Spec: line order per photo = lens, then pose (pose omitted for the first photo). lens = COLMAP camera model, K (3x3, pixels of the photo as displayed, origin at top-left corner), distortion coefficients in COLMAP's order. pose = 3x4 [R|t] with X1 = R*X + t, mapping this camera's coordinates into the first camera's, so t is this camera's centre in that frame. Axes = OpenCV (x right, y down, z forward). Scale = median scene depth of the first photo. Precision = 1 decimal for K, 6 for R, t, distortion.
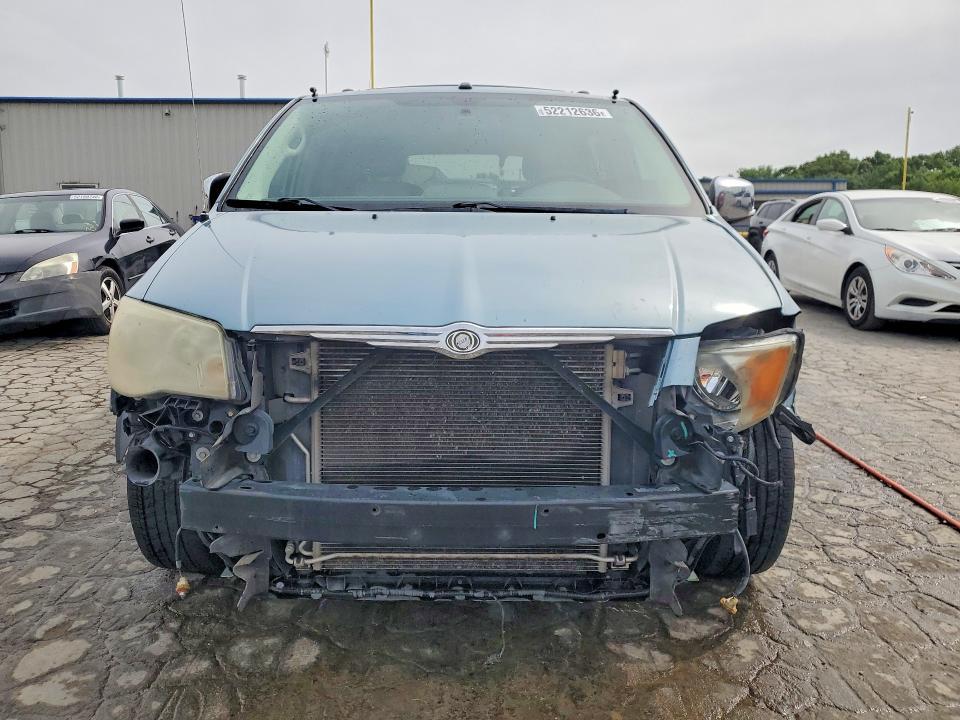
lens RADIAL K [[761.7, 0, 480.0], [0, 761.7, 360.0], [0, 0, 1]] dist [0.015502, -0.001241]
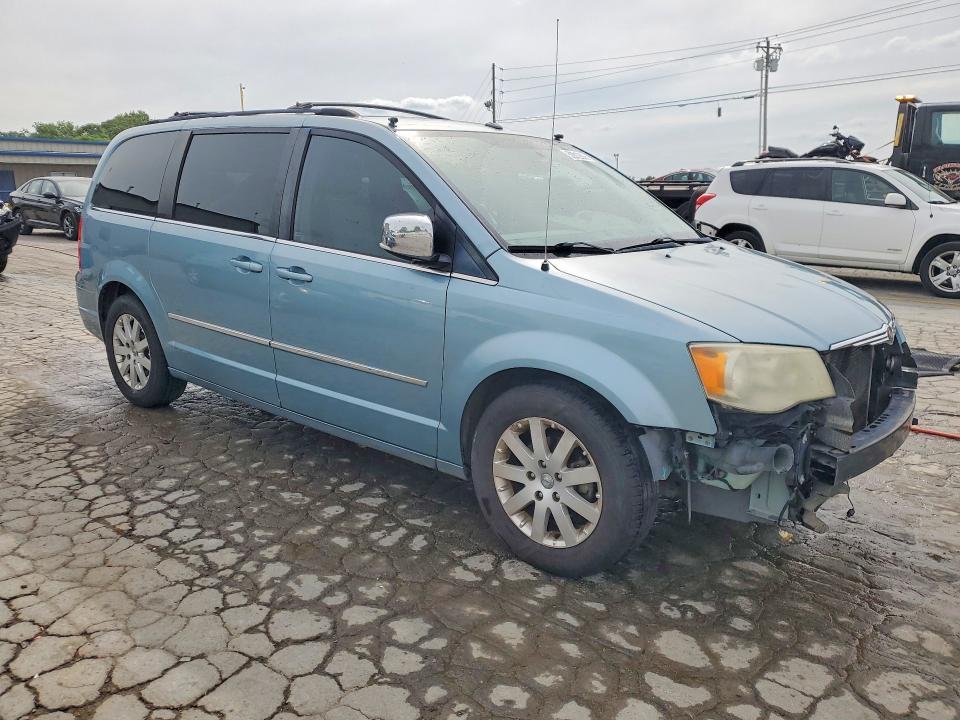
lens RADIAL K [[761.7, 0, 480.0], [0, 761.7, 360.0], [0, 0, 1]] dist [0.015502, -0.001241]
pose [[0.636816, -0.178367, 0.750101, -1.176581], [0.137076, 0.983566, 0.117509, -0.181042], [-0.758733, 0.027989, 0.650800, 0.329449]]
